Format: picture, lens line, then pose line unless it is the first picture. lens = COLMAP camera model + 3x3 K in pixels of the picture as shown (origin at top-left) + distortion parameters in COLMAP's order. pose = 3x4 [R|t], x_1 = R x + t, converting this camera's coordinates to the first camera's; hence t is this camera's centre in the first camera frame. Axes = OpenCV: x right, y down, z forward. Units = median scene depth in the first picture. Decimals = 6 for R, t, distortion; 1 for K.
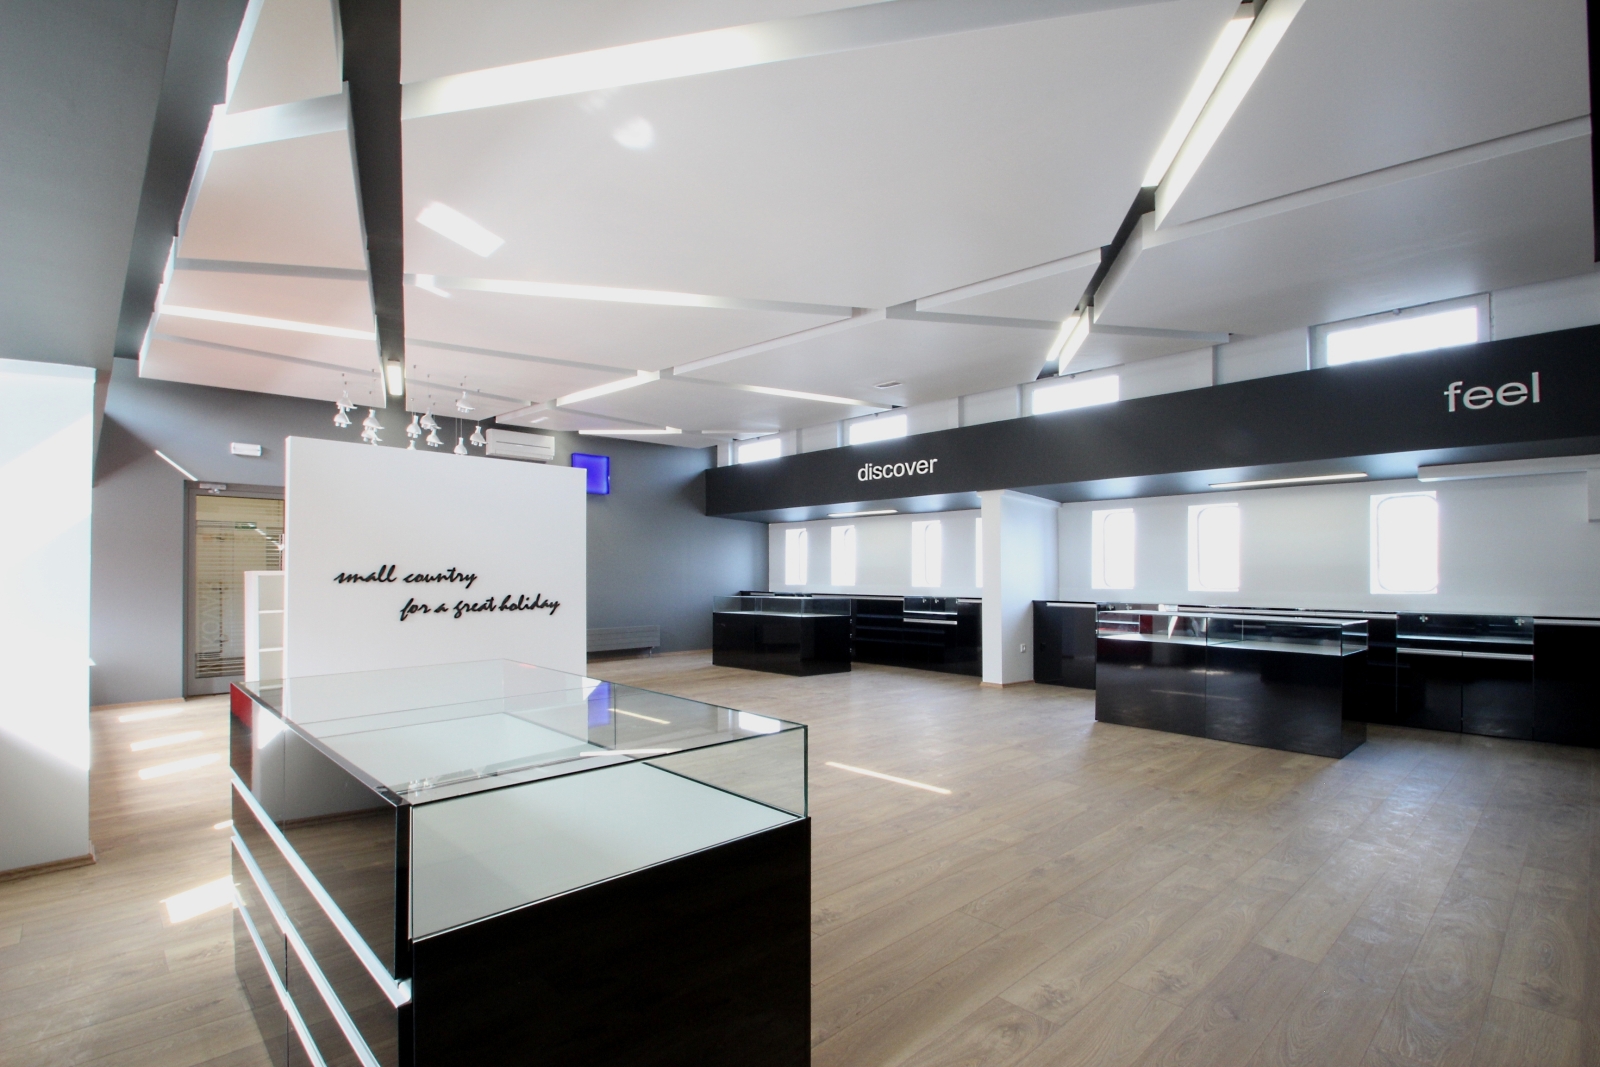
lens RADIAL K [[762.7, 0, 796.4], [0, 762.7, 566.6], [0, 0, 1]] dist [-0.001675, -0.010097]
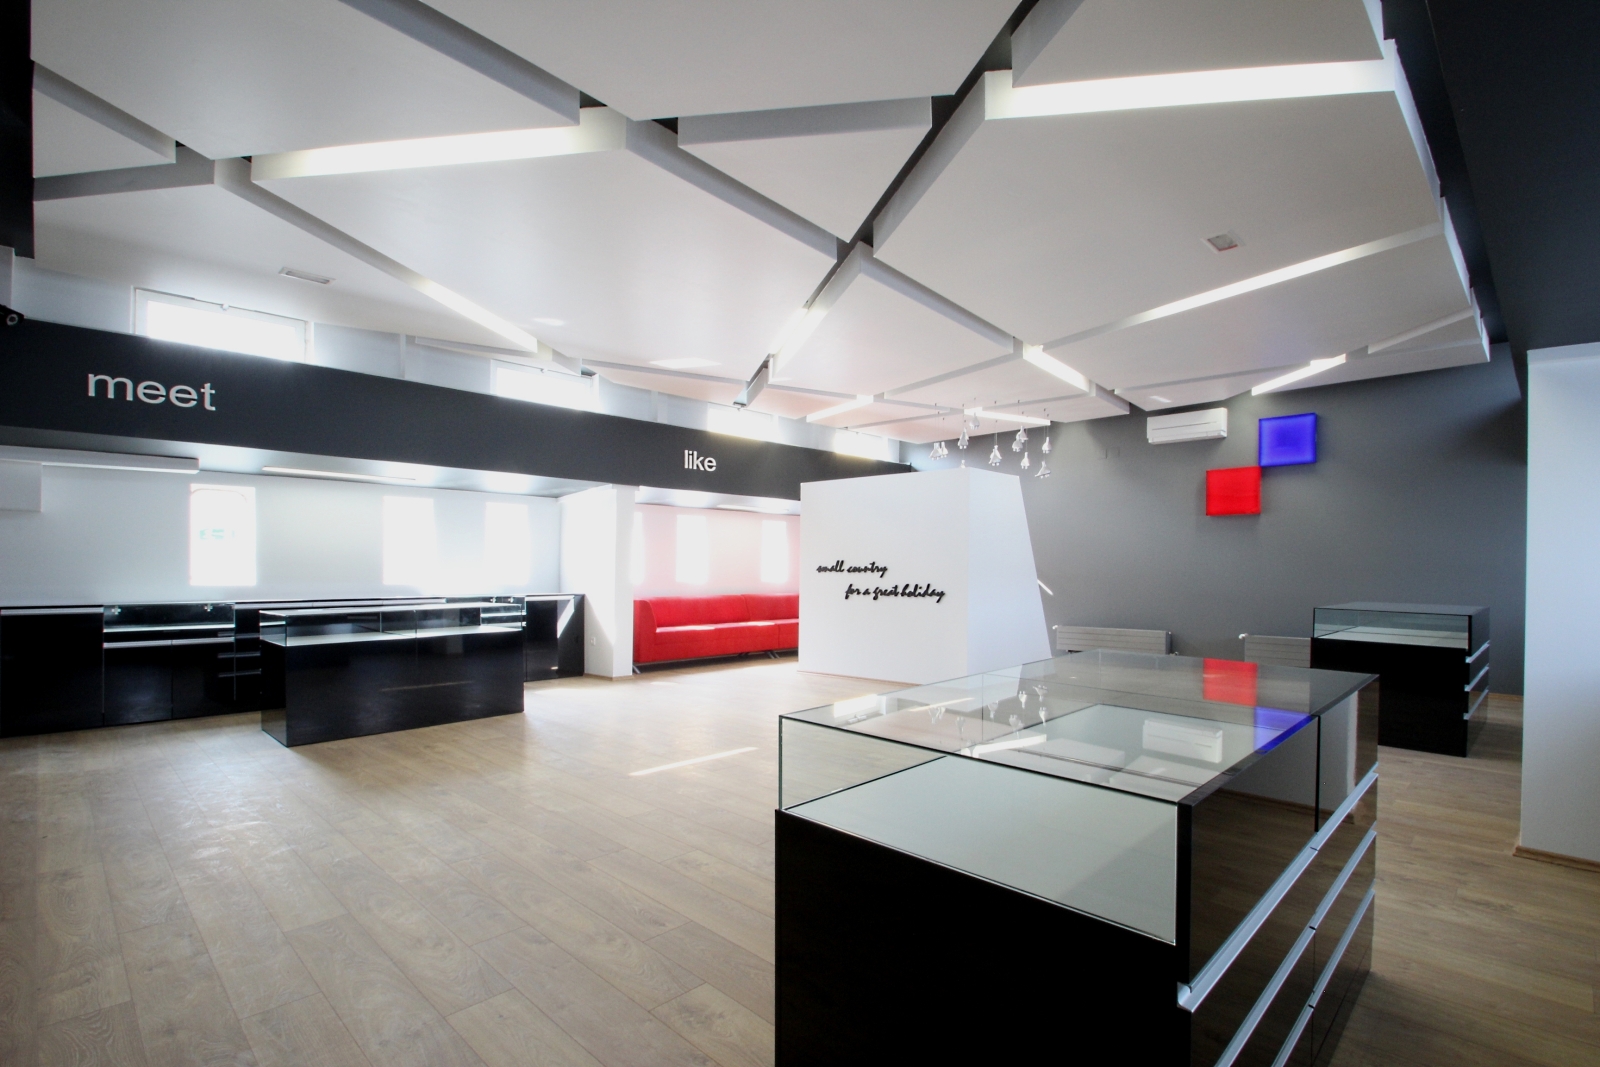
lens RADIAL K [[759.1, 0, 805.6], [0, 759.1, 573.4], [0, 0, 1]] dist [0.000405, -0.011300]
pose [[0.037732, 0.008502, -0.999252, 0.837283], [0.008405, 0.999926, 0.008826, 0.008425], [0.999253, -0.008732, 0.037658, 0.799497]]
